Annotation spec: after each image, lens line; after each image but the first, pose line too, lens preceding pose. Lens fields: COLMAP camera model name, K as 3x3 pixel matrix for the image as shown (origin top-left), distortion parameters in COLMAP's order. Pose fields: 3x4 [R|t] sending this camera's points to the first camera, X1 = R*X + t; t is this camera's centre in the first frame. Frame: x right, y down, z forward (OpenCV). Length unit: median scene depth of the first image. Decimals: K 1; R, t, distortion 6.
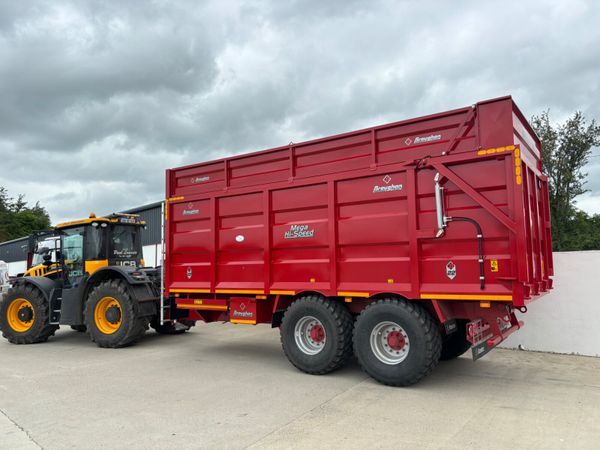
lens RADIAL K [[414.6, 0, 311.8], [0, 414.6, 209.5], [0, 0, 1]] dist [0.107138, 0.000255]
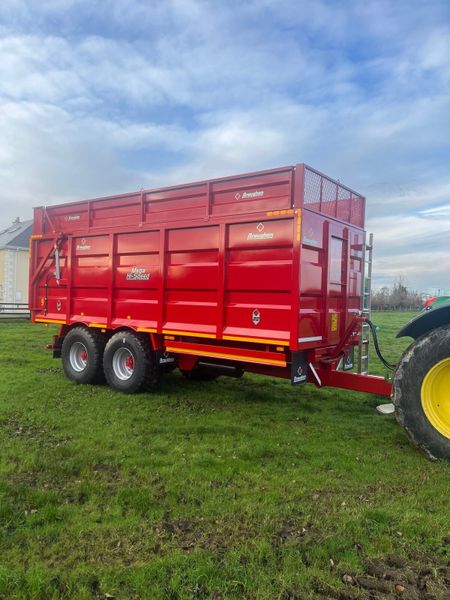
lens RADIAL K [[453.2, 0, 225.0], [0, 453.2, 300.0], [0, 0, 1]] dist [0.000509, -0.000169]
pose [[0.996348, 0.064070, -0.056439, 0.266045], [-0.057316, 0.991816, 0.114092, -0.027858], [0.063287, -0.110440, 0.991866, -0.170247]]
